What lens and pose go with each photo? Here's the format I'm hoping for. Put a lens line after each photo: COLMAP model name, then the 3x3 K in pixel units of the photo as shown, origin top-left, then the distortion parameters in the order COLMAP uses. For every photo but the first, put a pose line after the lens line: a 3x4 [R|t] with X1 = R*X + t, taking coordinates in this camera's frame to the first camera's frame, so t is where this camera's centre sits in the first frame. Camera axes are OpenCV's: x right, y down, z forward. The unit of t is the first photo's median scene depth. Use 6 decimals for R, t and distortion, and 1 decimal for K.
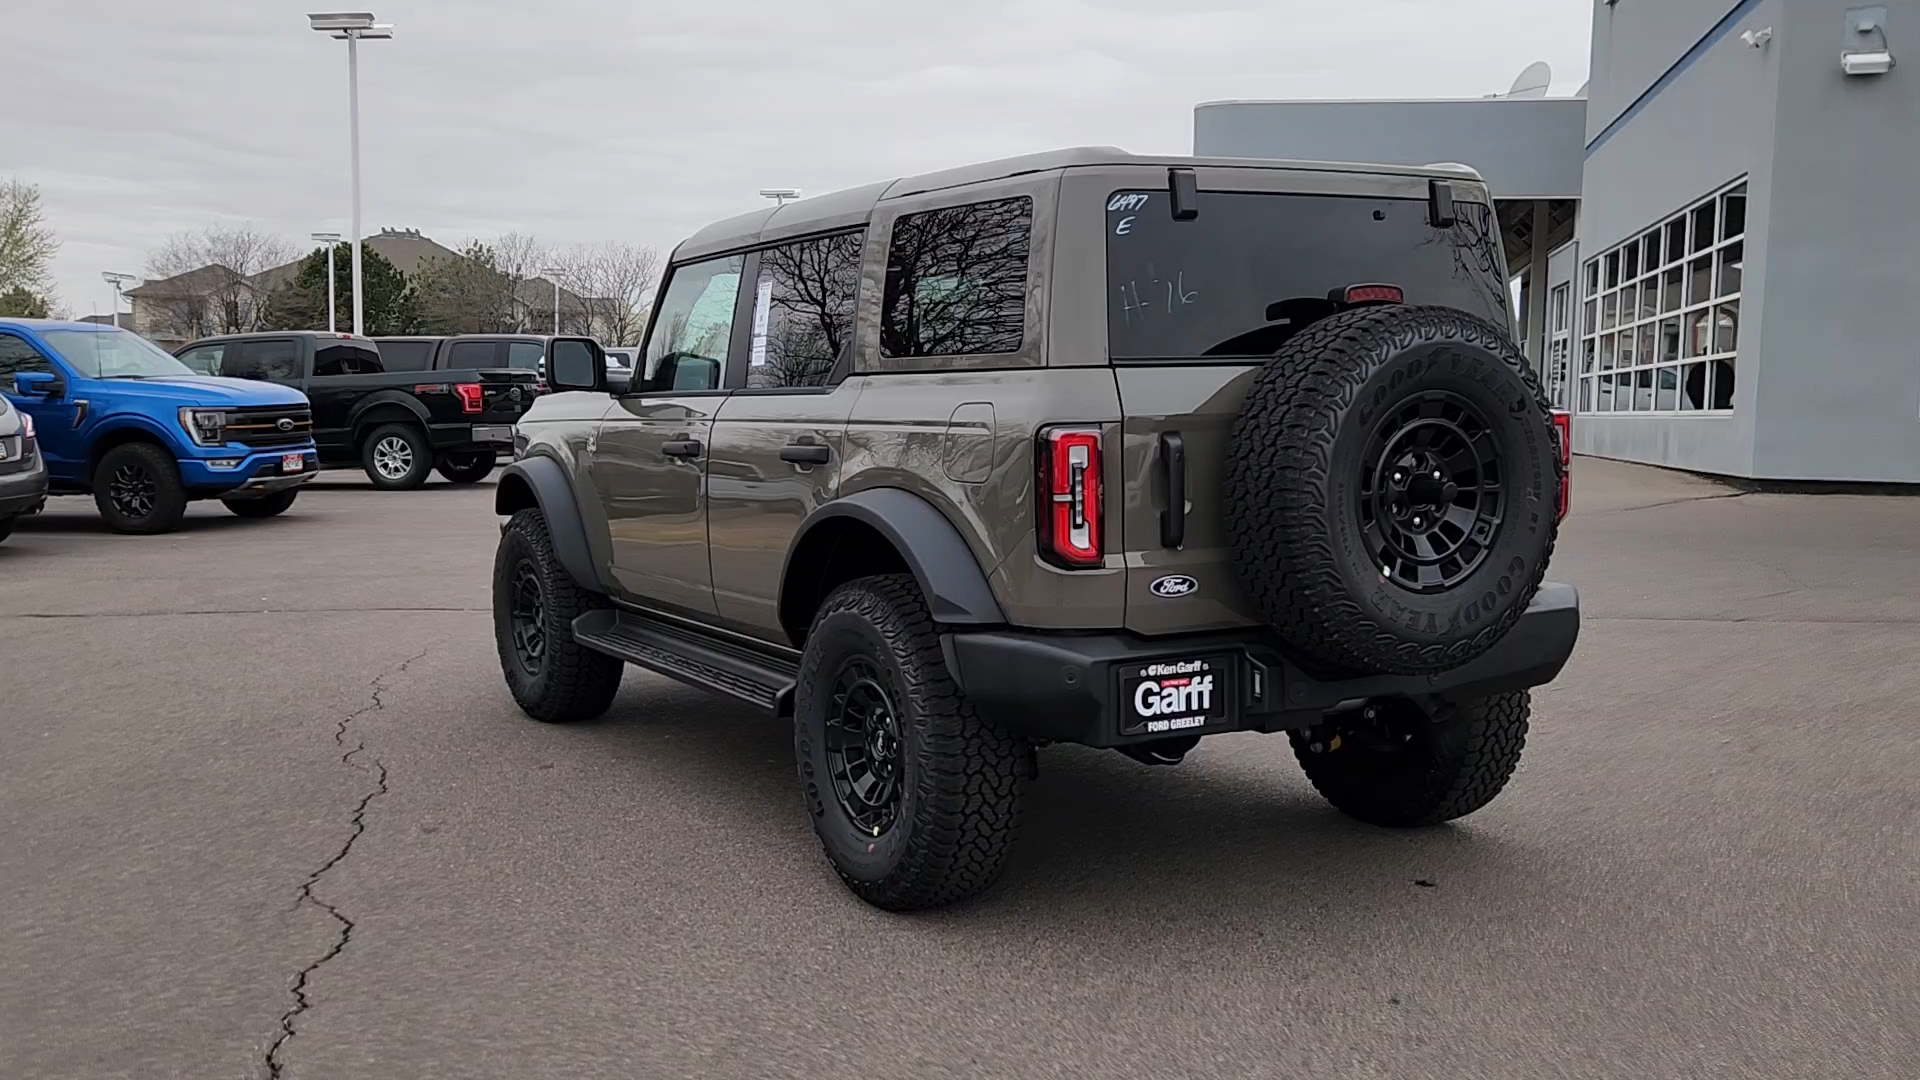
lens RADIAL K [[1819.3, 0, 945.8], [0, 1819.3, 549.1], [0, 0, 1]] dist [0.042522, -0.033849]
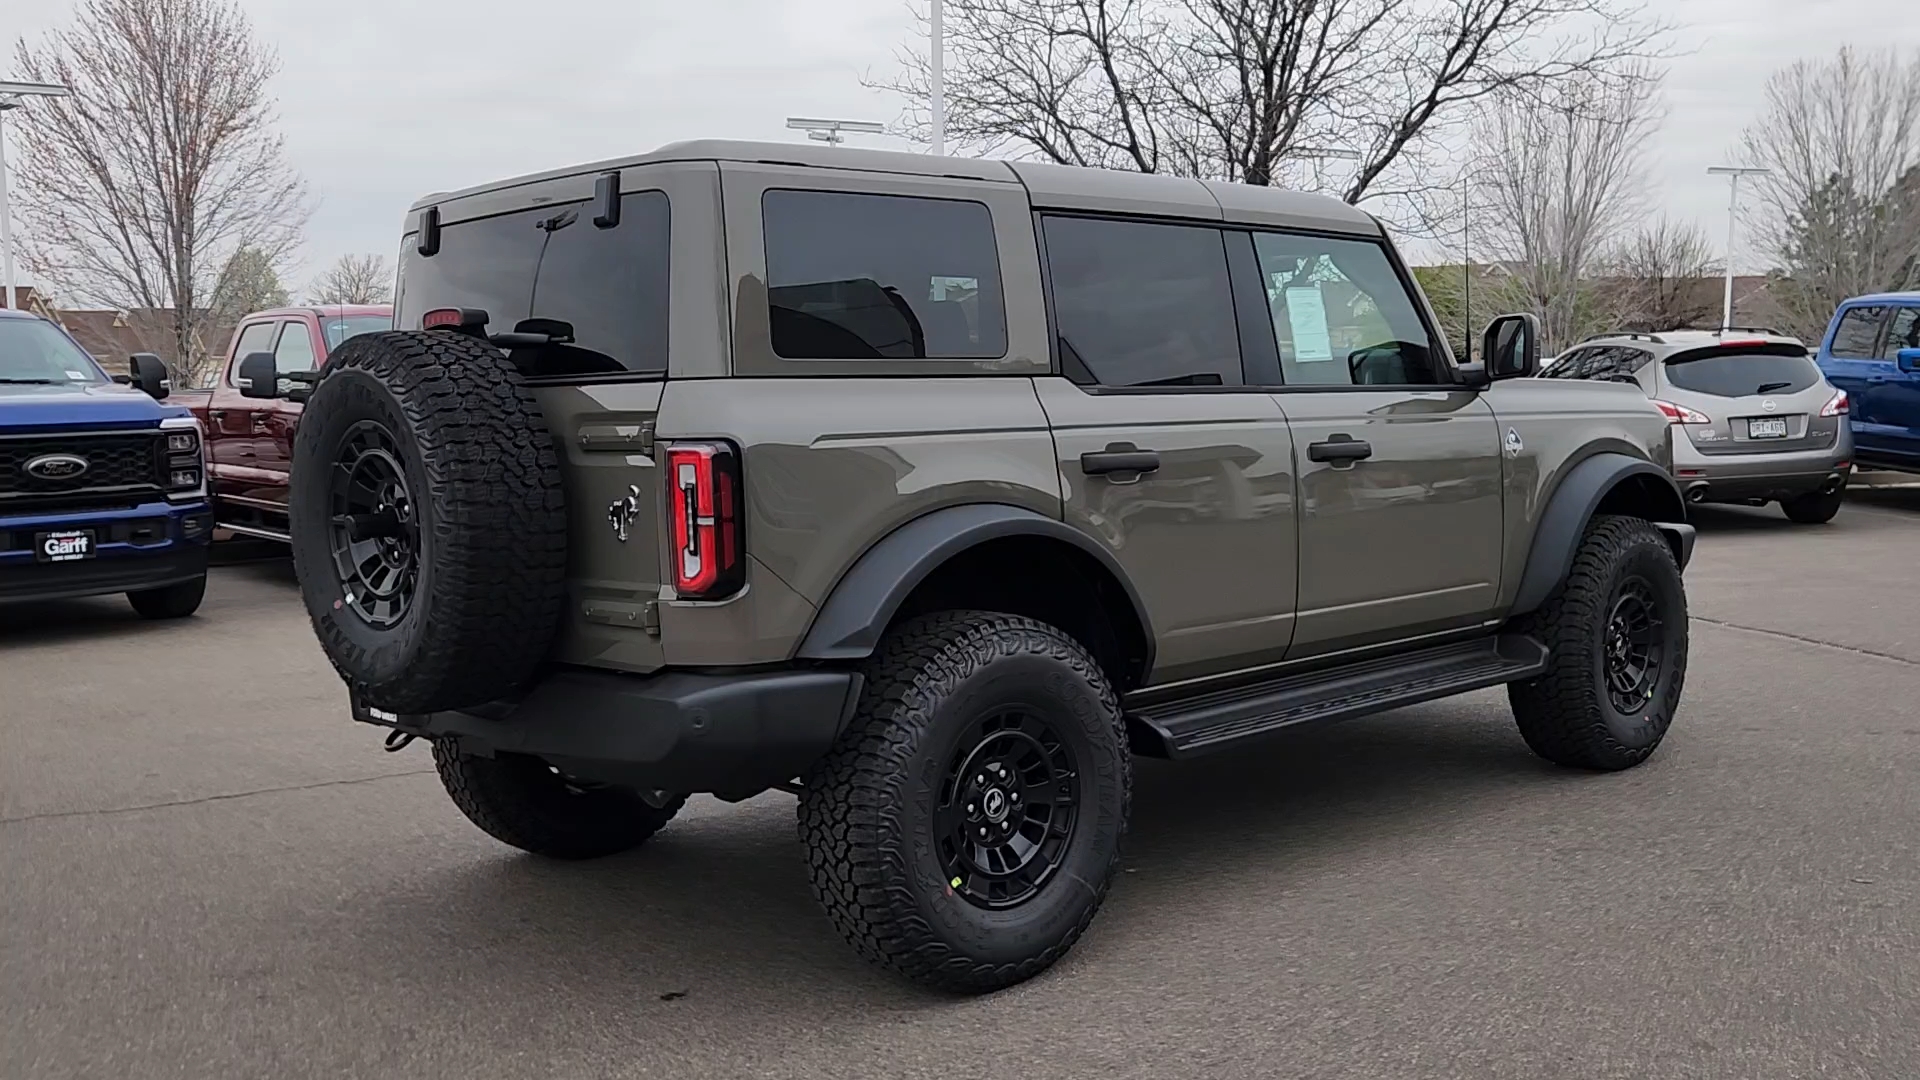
lens RADIAL K [[1819.3, 0, 945.8], [0, 1819.3, 549.1], [0, 0, 1]] dist [0.042522, -0.033849]
pose [[0.235687, 0.090889, -0.967569, 1.255368], [-0.069278, 0.994655, 0.076558, -0.111832], [0.969356, 0.048988, 0.240724, 1.041926]]
